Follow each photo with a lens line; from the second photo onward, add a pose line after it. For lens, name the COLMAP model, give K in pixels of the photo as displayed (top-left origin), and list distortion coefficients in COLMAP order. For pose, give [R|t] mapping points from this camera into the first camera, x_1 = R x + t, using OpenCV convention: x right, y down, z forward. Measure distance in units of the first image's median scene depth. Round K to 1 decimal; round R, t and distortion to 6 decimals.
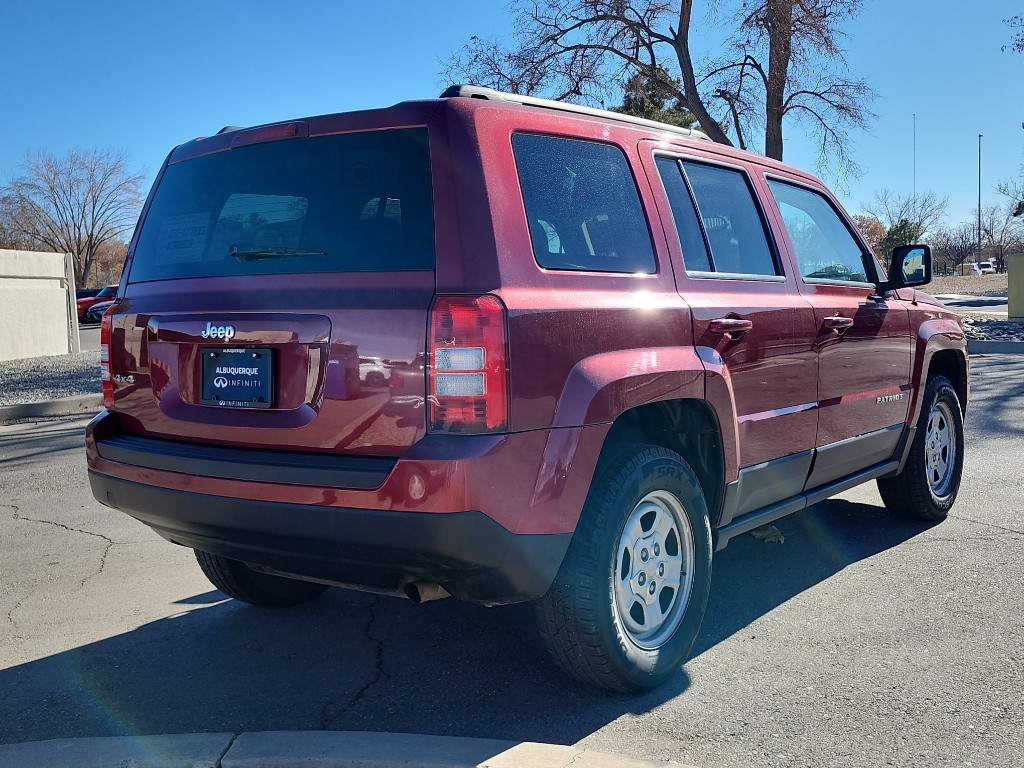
lens RADIAL K [[1079.6, 0, 549.8], [0, 1079.6, 370.3], [0, 0, 1]] dist [0.114662, 0.000050]
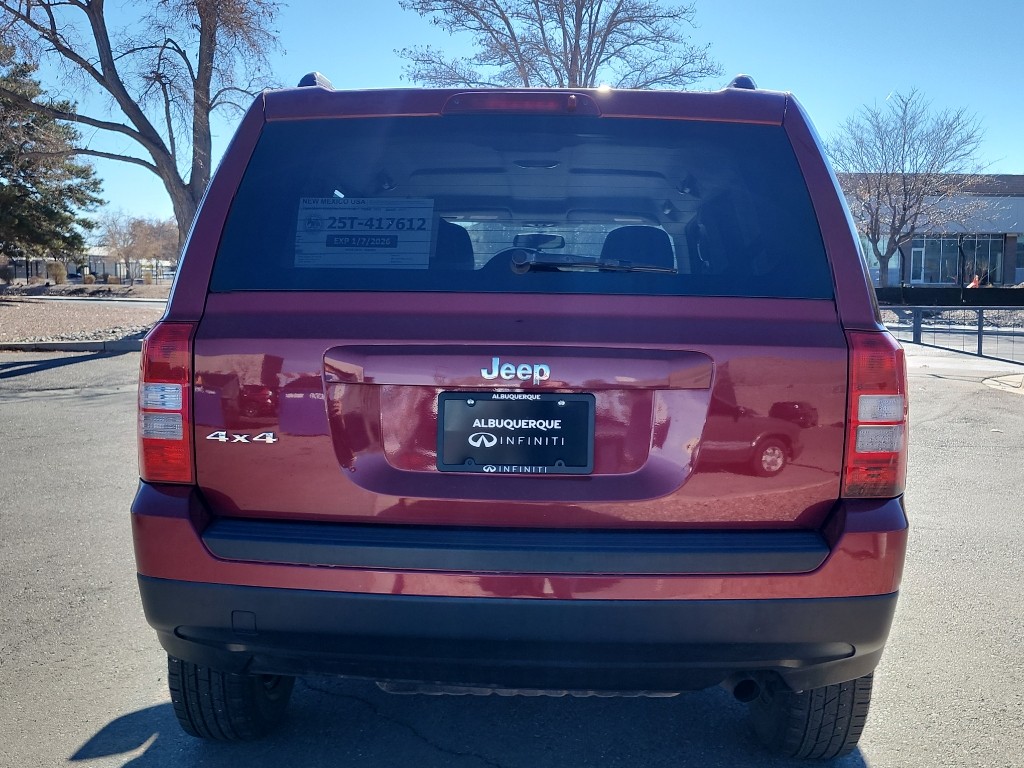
lens RADIAL K [[1144.6, 0, 512.0], [0, 1144.6, 384.0], [0, 0, 1]] dist [0.058515, -0.023285]
pose [[0.839896, -0.000973, 0.542747, -0.695301], [0.001068, 0.999999, 0.000140, -0.026075], [-0.542747, 0.000462, 0.839896, 0.353584]]
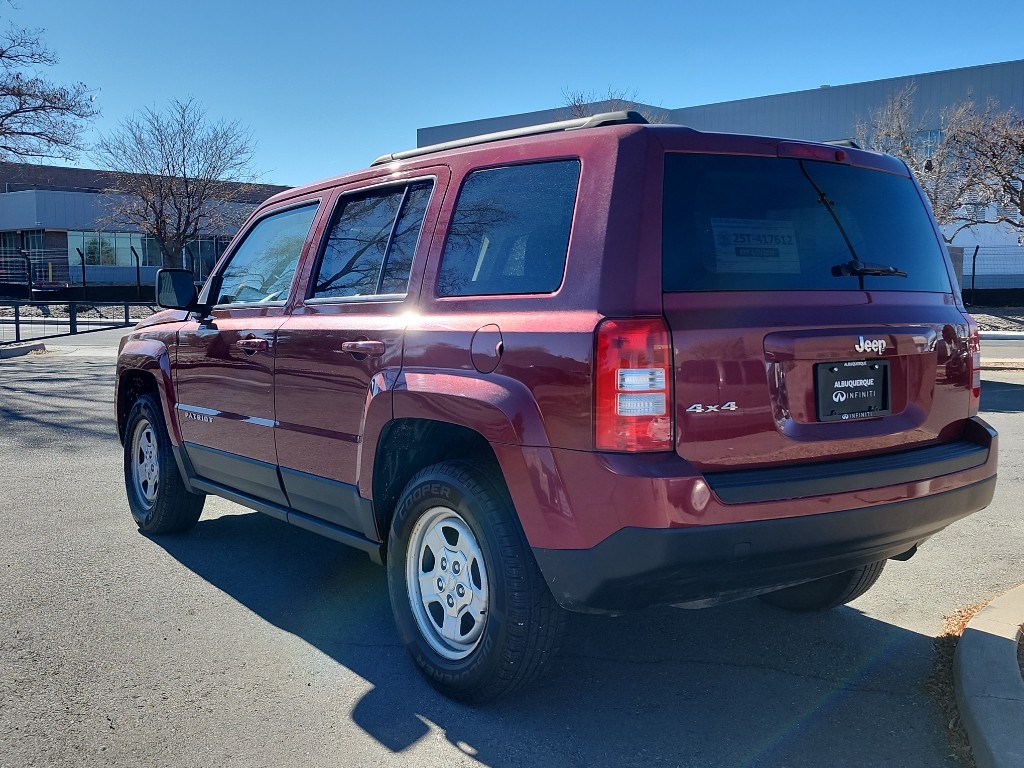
lens RADIAL K [[1144.6, 0, 512.0], [0, 1144.6, 384.0], [0, 0, 1]] dist [0.058515, -0.023285]
pose [[0.297224, -0.039135, 0.954005, -1.400537], [0.058773, 0.998015, 0.022630, -0.042045], [-0.952997, 0.049344, 0.298934, 0.968905]]
